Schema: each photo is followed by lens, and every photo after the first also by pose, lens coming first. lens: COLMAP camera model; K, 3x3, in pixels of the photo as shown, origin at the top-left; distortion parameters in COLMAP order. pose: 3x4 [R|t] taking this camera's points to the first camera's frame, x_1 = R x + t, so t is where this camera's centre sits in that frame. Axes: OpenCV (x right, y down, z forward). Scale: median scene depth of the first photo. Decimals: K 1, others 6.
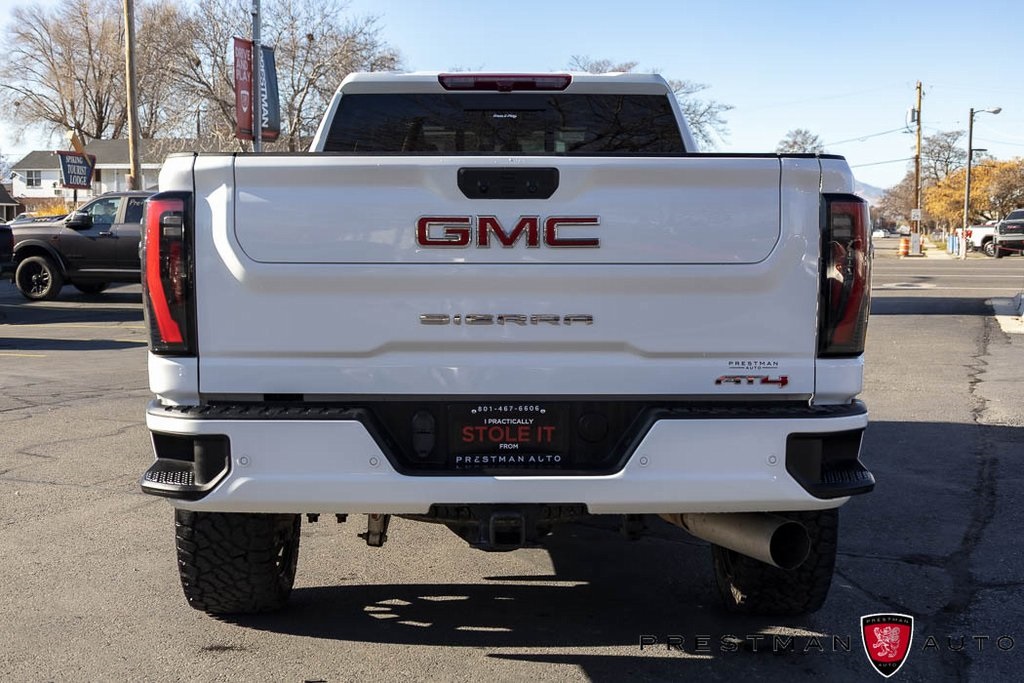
lens RADIAL K [[1408.9, 0, 512.0], [0, 1408.9, 341.5], [0, 0, 1]] dist [0.019173, 0.020777]
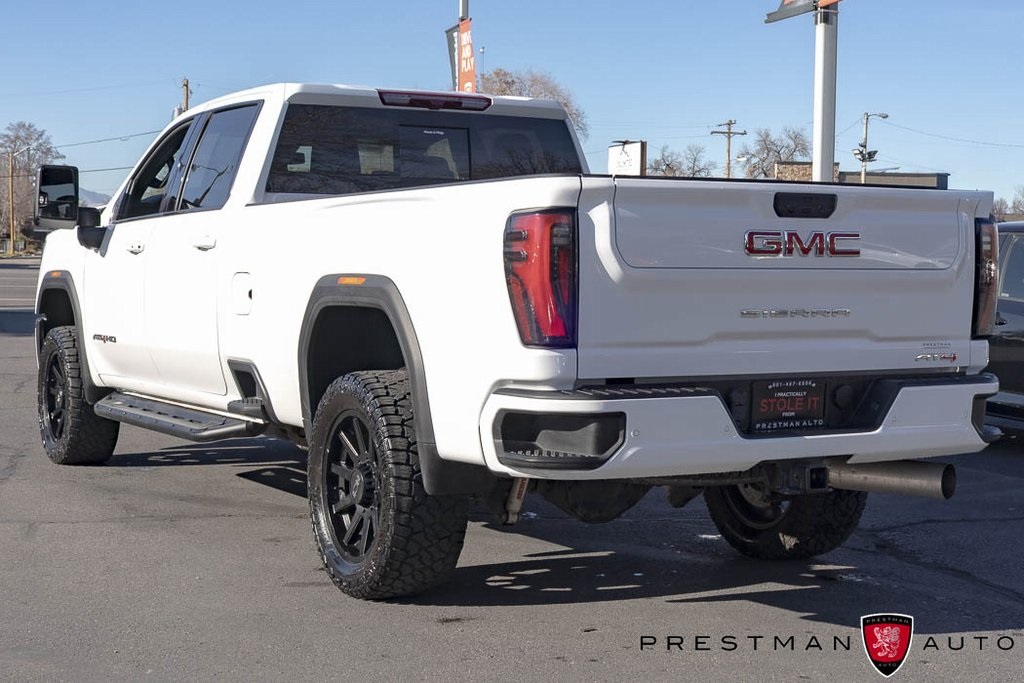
lens RADIAL K [[1584.0, 0, 512.0], [0, 1584.0, 341.5], [0, 0, 1]] dist [-0.006616, -0.000536]
pose [[0.883121, -0.018475, 0.468781, -0.888981], [0.025398, 0.999642, -0.008449, 0.015421], [-0.468457, 0.019367, 0.883274, -0.134682]]
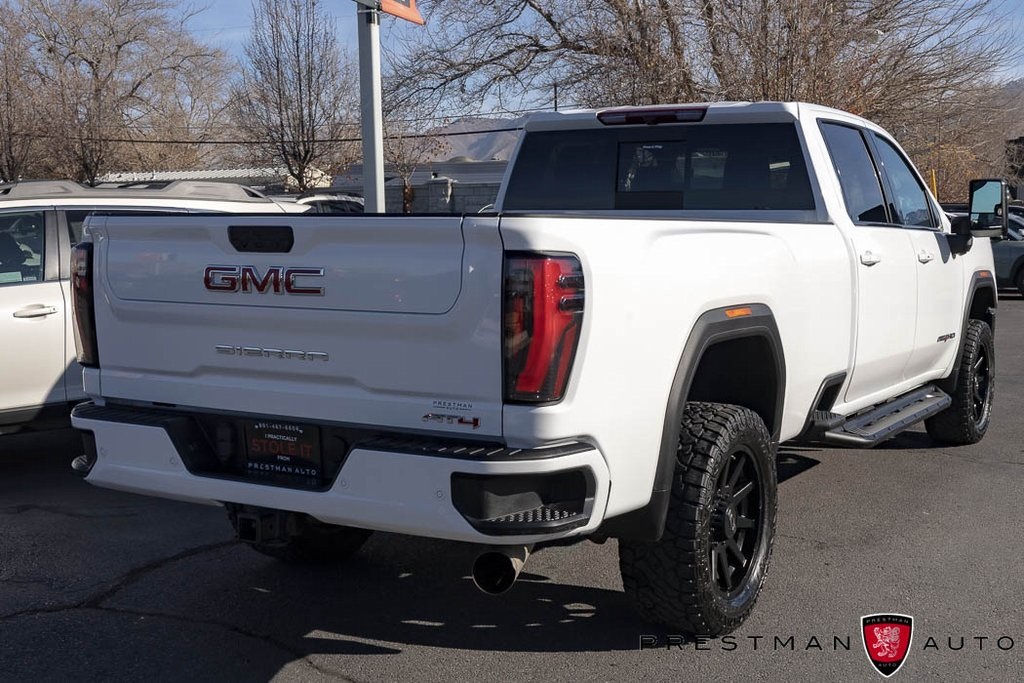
lens RADIAL K [[1213.8, 0, 512.0], [0, 1213.8, 341.5], [0, 0, 1]] dist [0.011864, -0.000115]
pose [[0.865442, 0.047273, -0.498775, 0.679640], [-0.033162, 0.998760, 0.037120, -0.069519], [0.499911, -0.015585, 0.865937, 0.209528]]
